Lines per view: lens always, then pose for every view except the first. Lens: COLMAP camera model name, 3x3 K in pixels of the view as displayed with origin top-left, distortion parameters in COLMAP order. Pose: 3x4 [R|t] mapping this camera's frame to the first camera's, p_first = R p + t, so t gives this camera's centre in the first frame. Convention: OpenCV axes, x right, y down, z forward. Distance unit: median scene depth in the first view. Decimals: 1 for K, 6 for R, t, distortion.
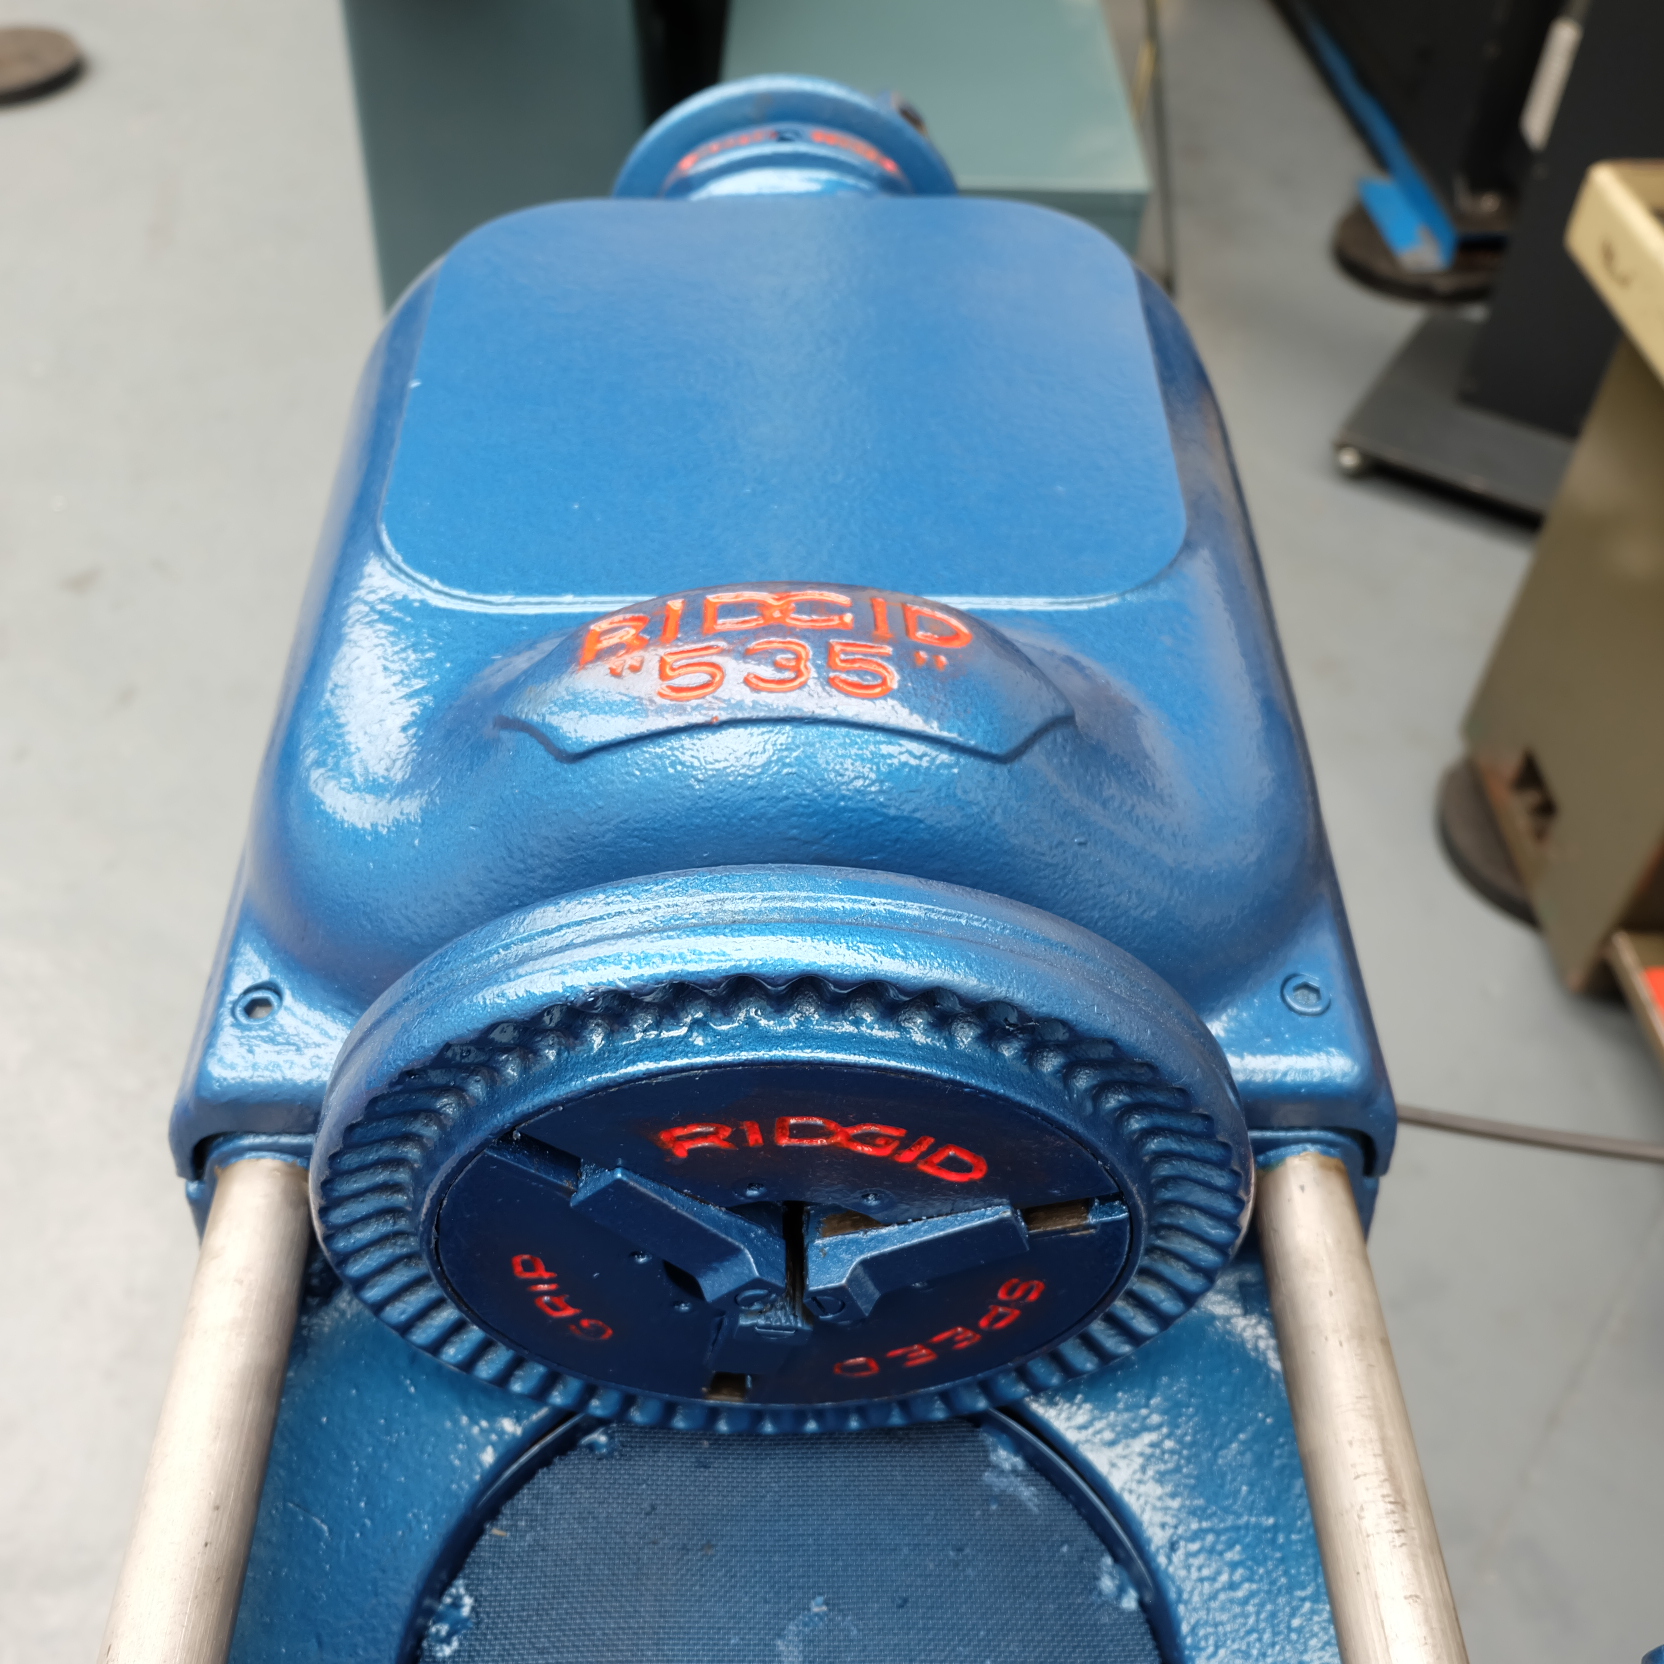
lens RADIAL K [[1581.9, 0, 832.0], [0, 1581.9, 832.0], [0, 0, 1]] dist [-0.065372, -0.009863]
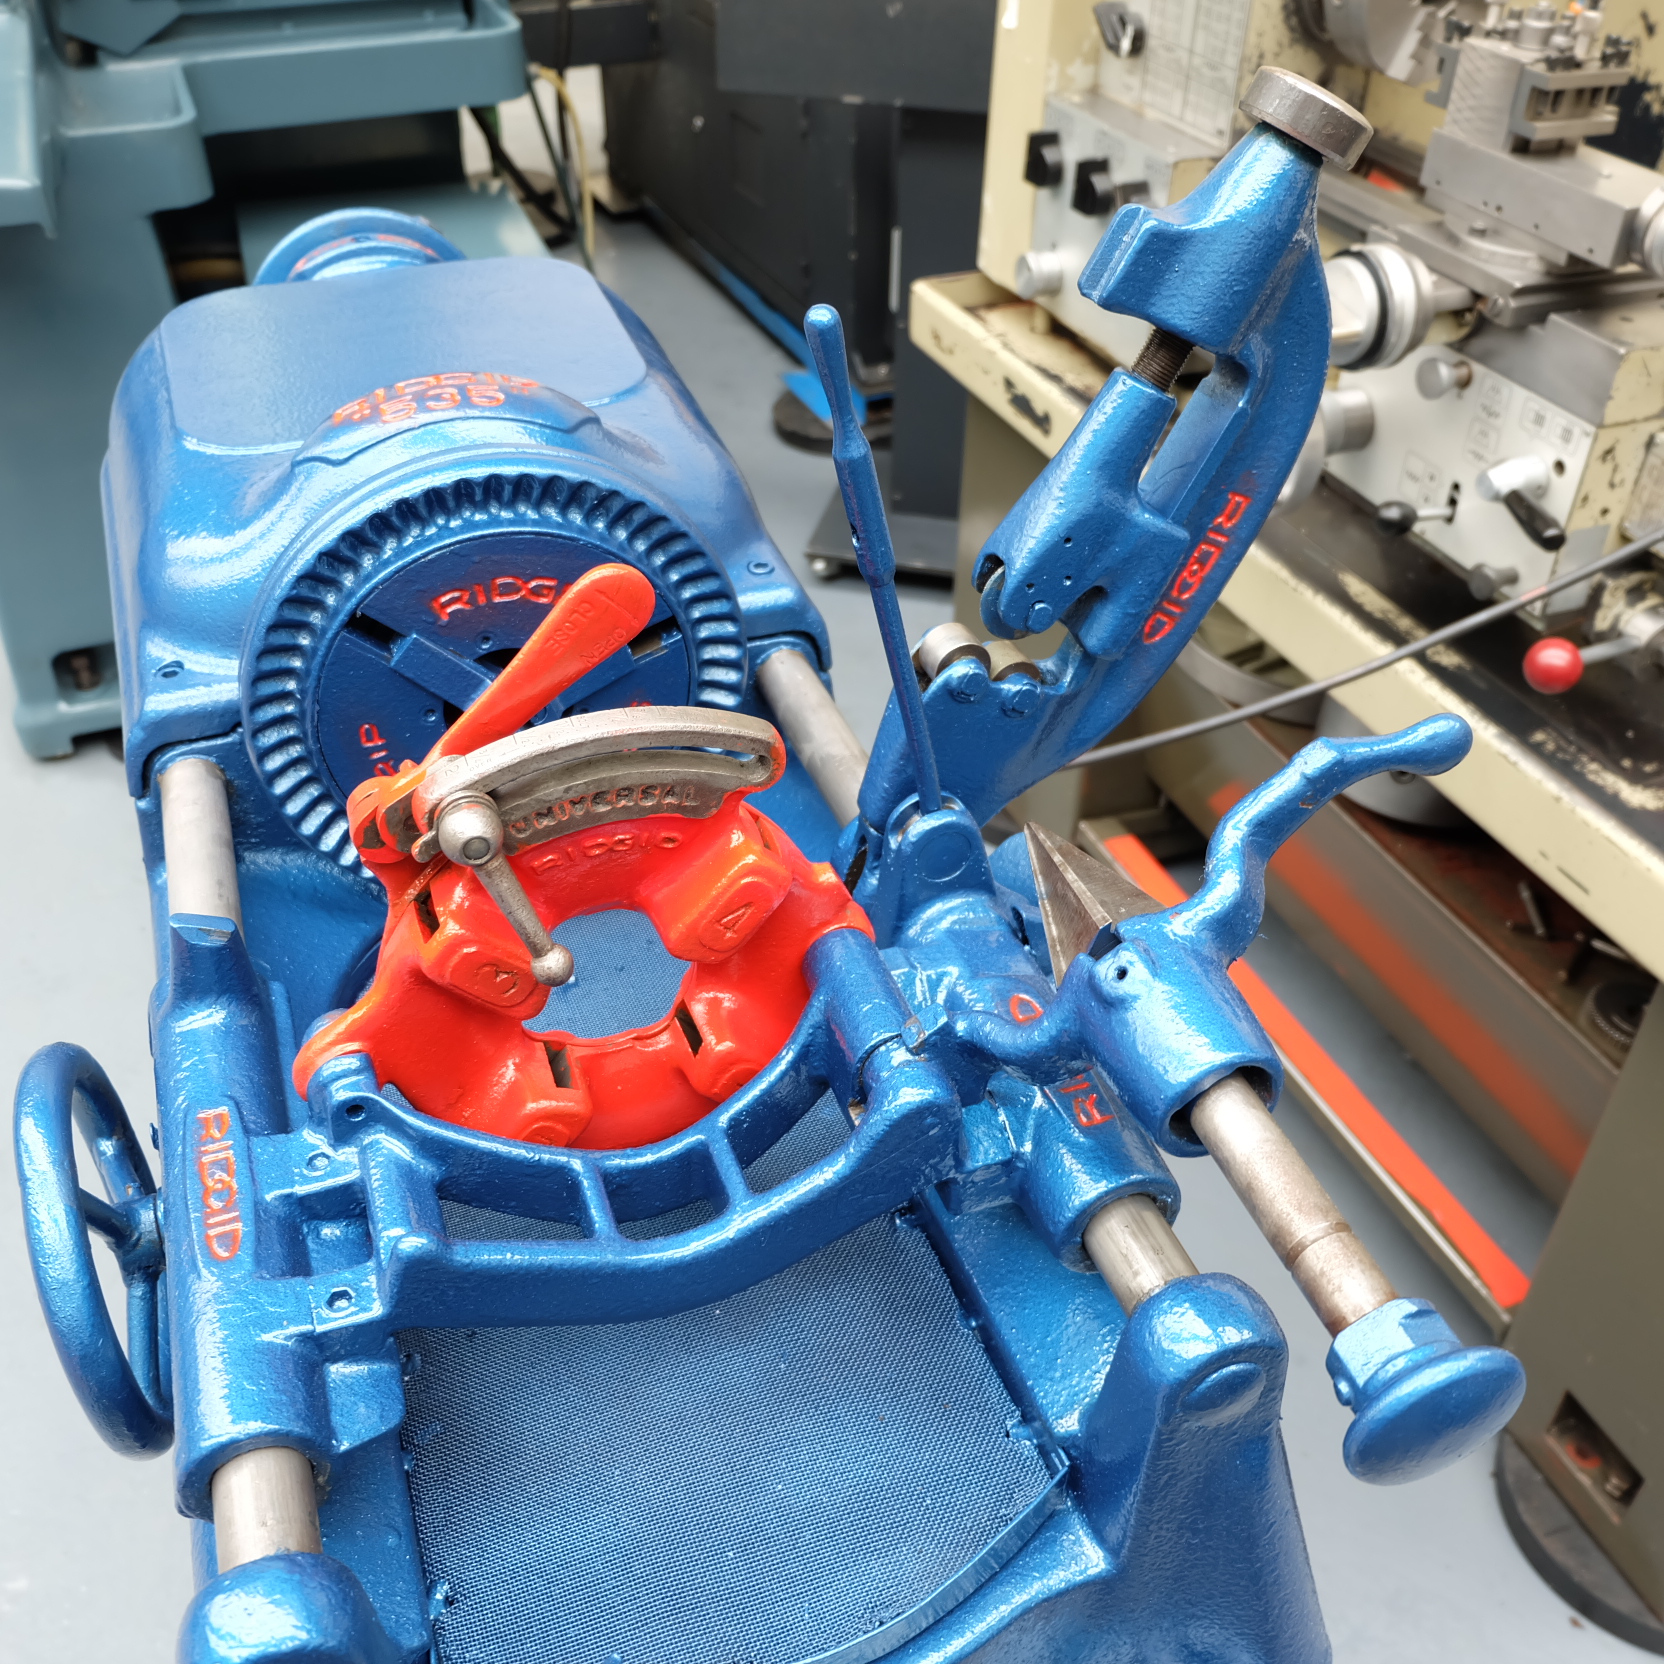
lens RADIAL K [[1581.9, 0, 832.0], [0, 1581.9, 832.0], [0, 0, 1]] dist [-0.065372, -0.009863]
pose [[0.941910, -0.203213, 0.267414, -0.196079], [0.248444, 0.957336, -0.147594, 0.770161], [-0.226012, 0.205458, 0.952211, -0.796934]]
